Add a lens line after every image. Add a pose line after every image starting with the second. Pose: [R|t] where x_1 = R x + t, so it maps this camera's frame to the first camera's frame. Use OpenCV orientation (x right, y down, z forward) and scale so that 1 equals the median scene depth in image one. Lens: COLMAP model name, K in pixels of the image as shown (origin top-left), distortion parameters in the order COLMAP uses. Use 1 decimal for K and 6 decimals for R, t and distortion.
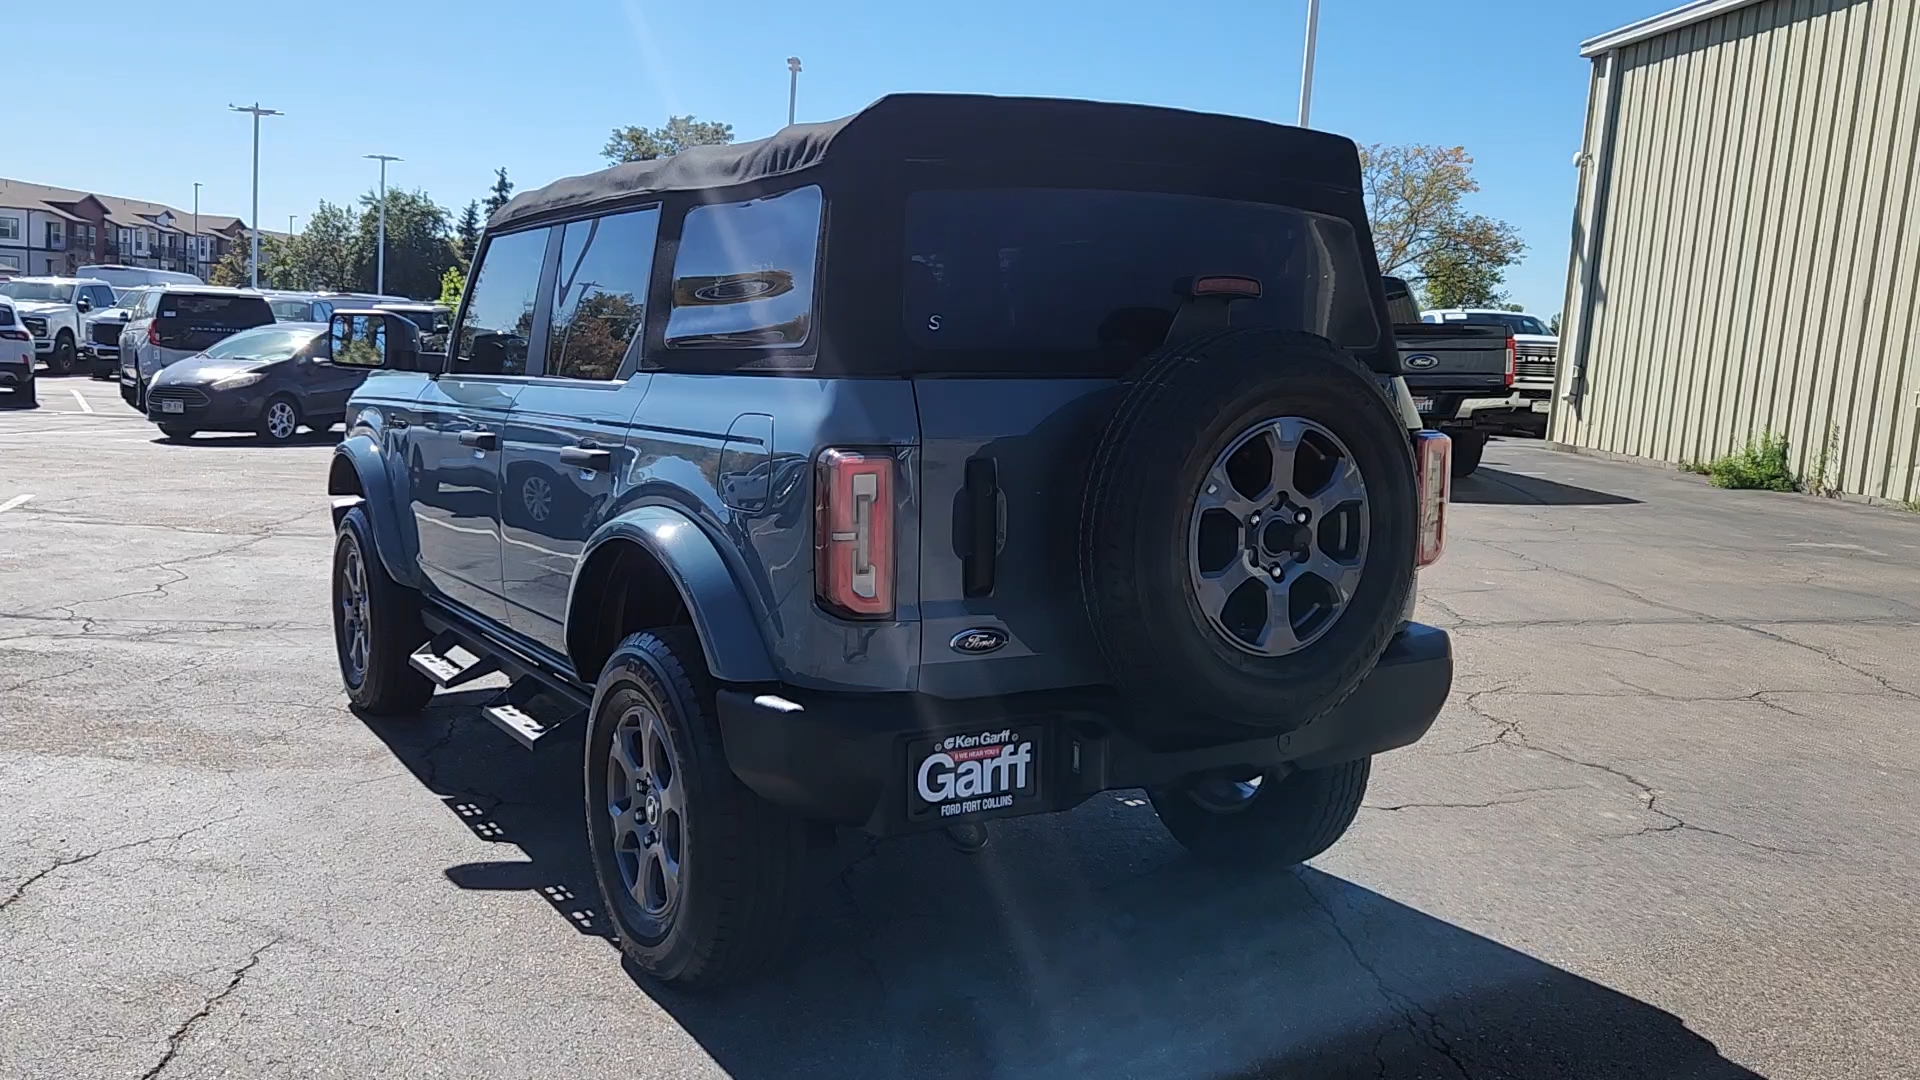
lens RADIAL K [[1633.5, 0, 934.4], [0, 1633.5, 532.5], [0, 0, 1]] dist [0.021776, -0.000887]
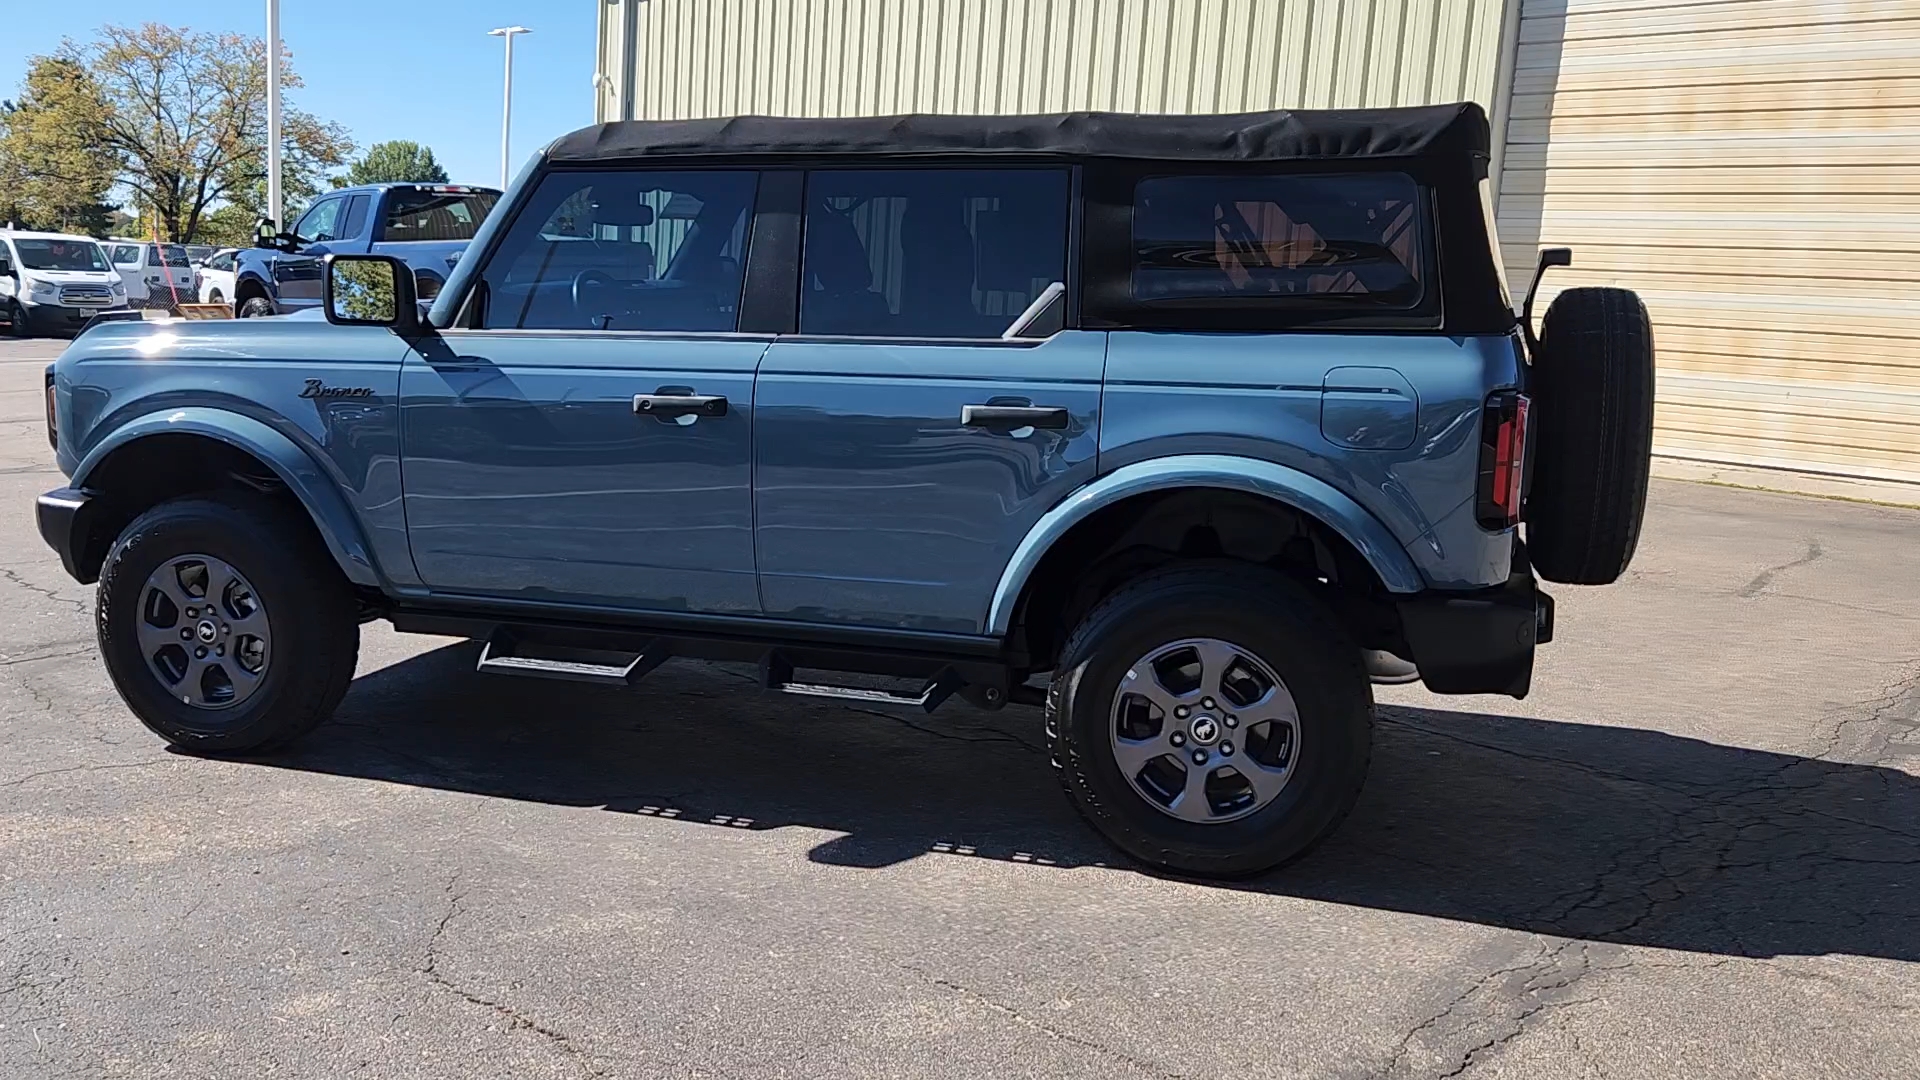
lens RADIAL K [[1633.5, 0, 944.5], [0, 1633.5, 531.2], [0, 0, 1]] dist [0.021776, -0.000887]
pose [[0.742684, -0.111455, 0.660301, -0.997075], [0.071896, 0.993624, 0.086851, -0.070826], [-0.665771, -0.017030, 0.745962, 0.289054]]
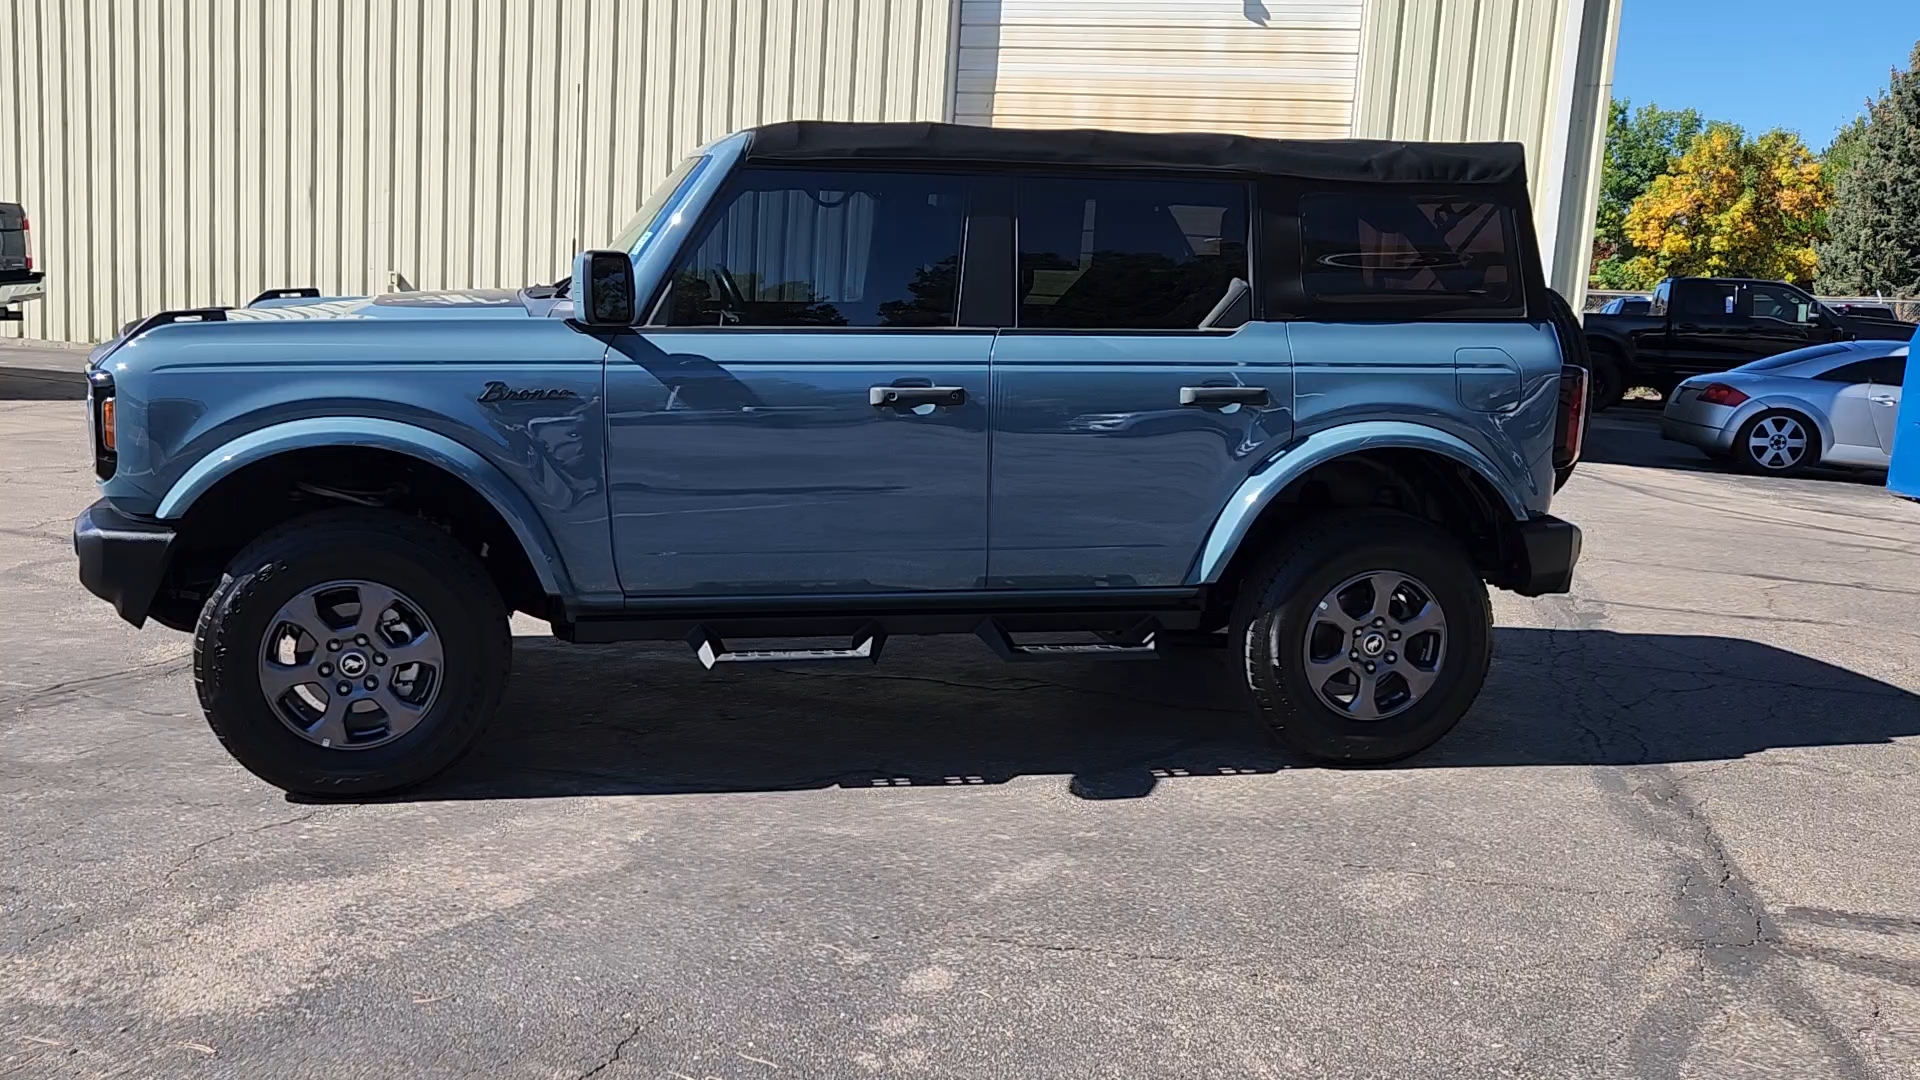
lens RADIAL K [[1633.5, 0, 943.2], [0, 1633.5, 532.9], [0, 0, 1]] dist [0.021776, -0.000887]
pose [[0.337911, -0.167427, 0.926166, -1.511289], [0.085782, 0.985433, 0.146844, -0.149970], [-0.937261, 0.029829, 0.347351, 0.842097]]
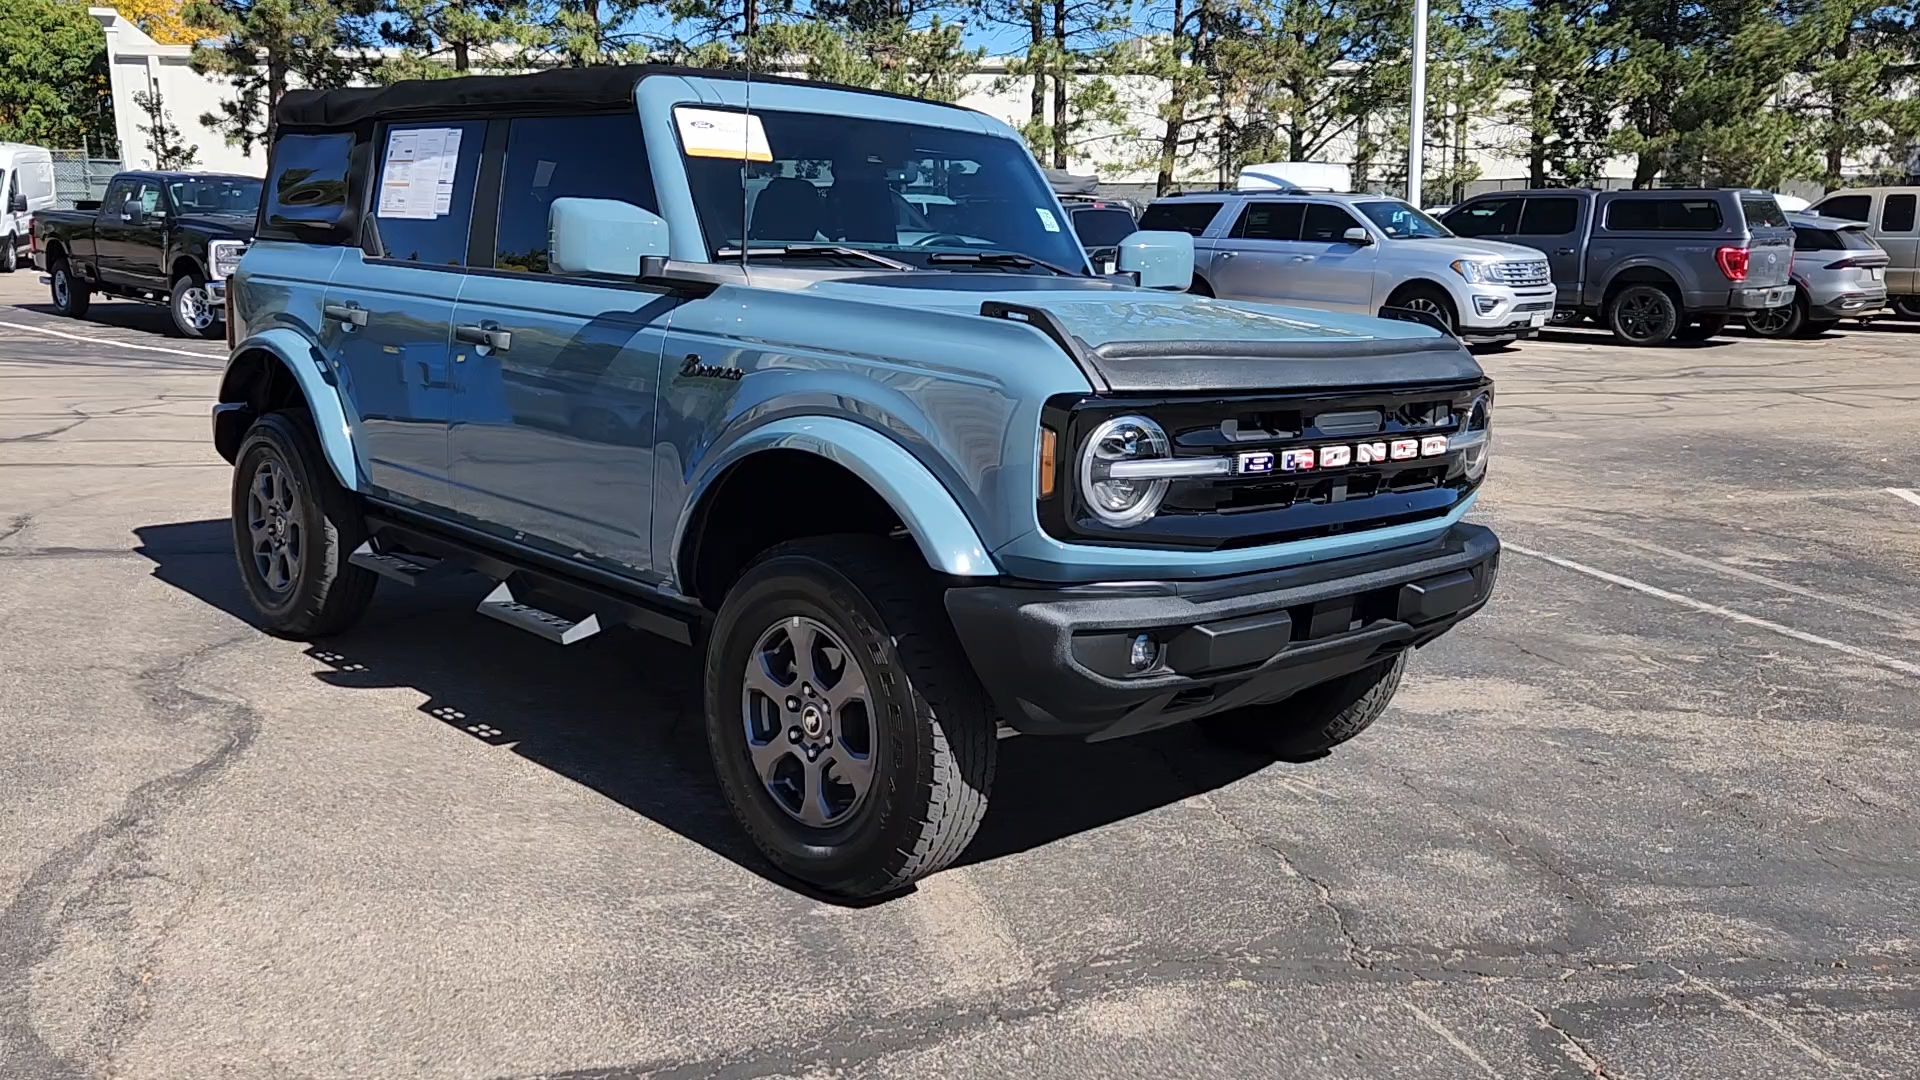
lens RADIAL K [[1633.5, 0, 934.3], [0, 1633.5, 523.3], [0, 0, 1]] dist [0.021776, -0.000887]
pose [[-0.977545, -0.014125, -0.210255, -0.030449], [-0.073397, 0.958097, 0.276881, -0.330976], [0.197534, 0.286095, -0.937619, 2.794710]]
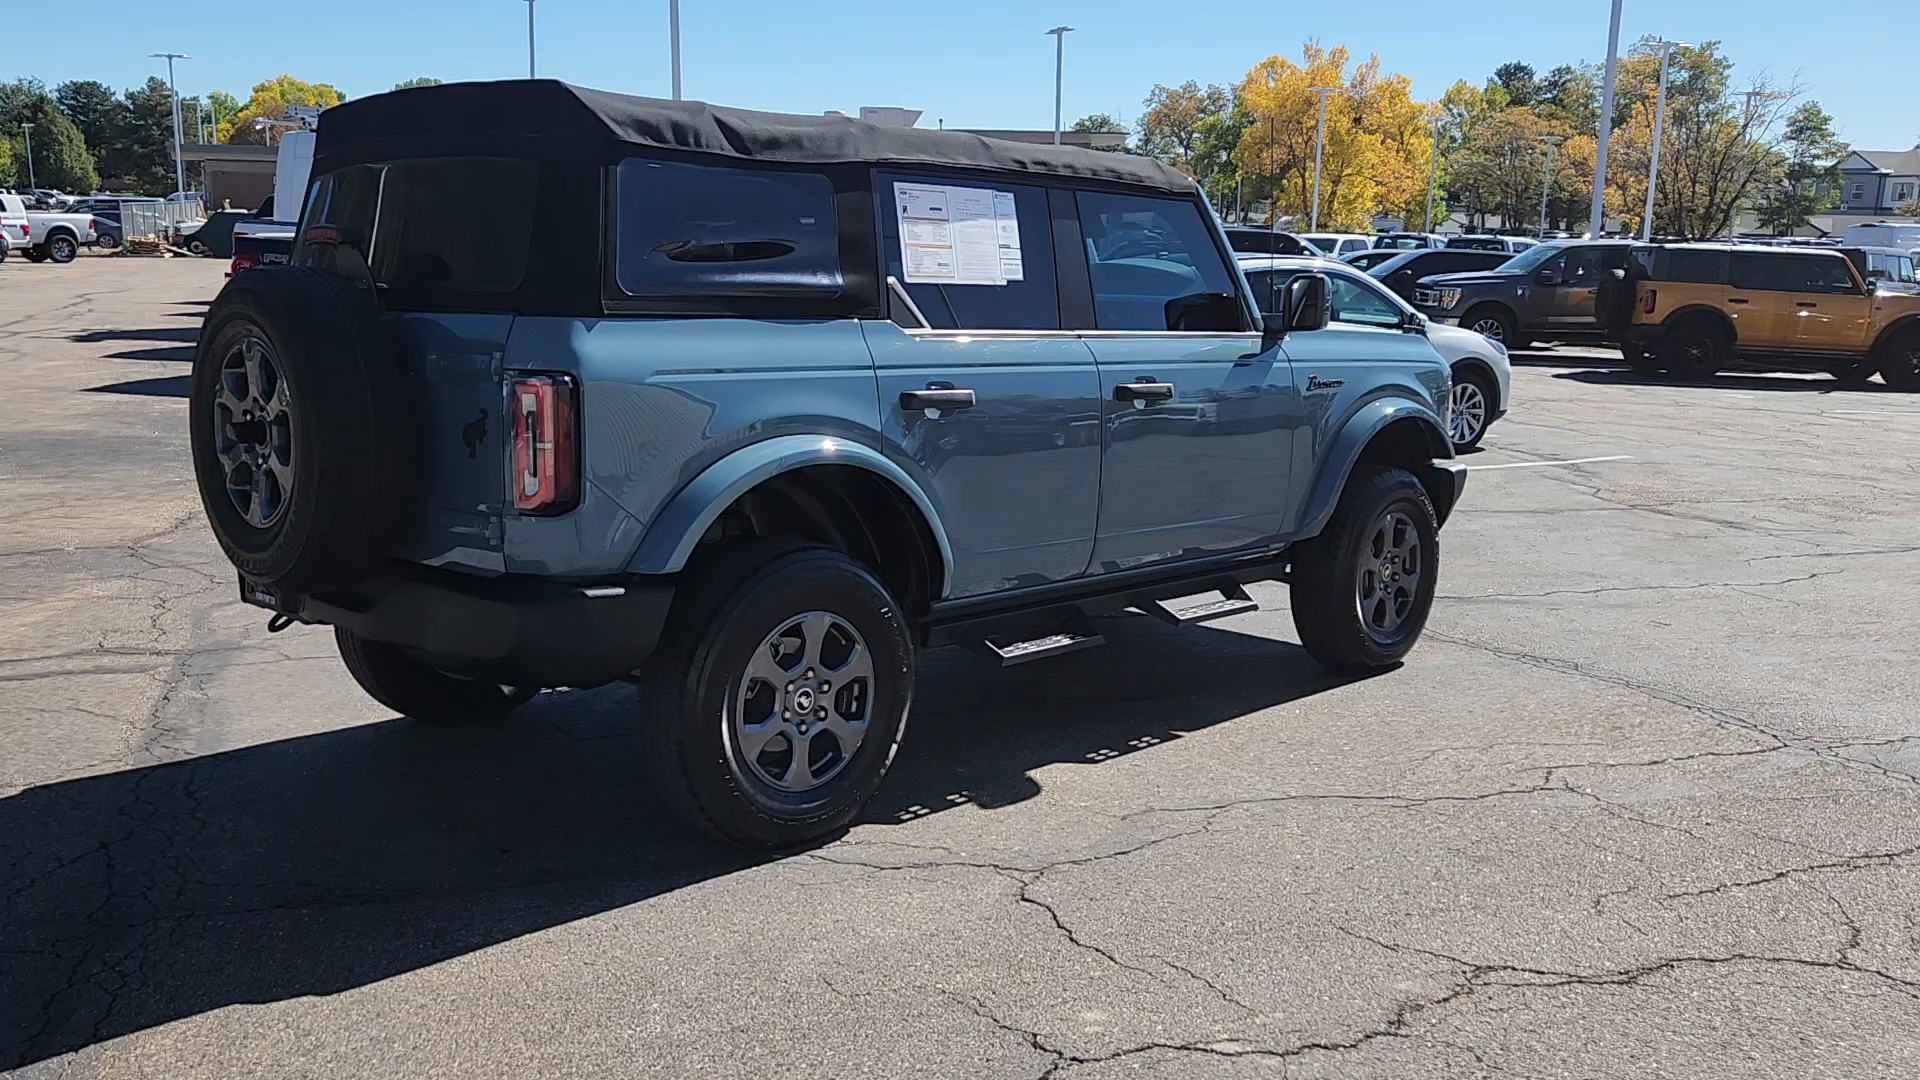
lens RADIAL K [[1639.9, 0, 929.9], [0, 1639.9, 533.0], [0, 0, 1]] dist [0.020648, 0.005203]
pose [[0.240974, 0.133986, -0.961238, 1.344798], [-0.127132, 0.986248, 0.105601, -0.104539], [0.962169, 0.096757, 0.254694, 1.016920]]
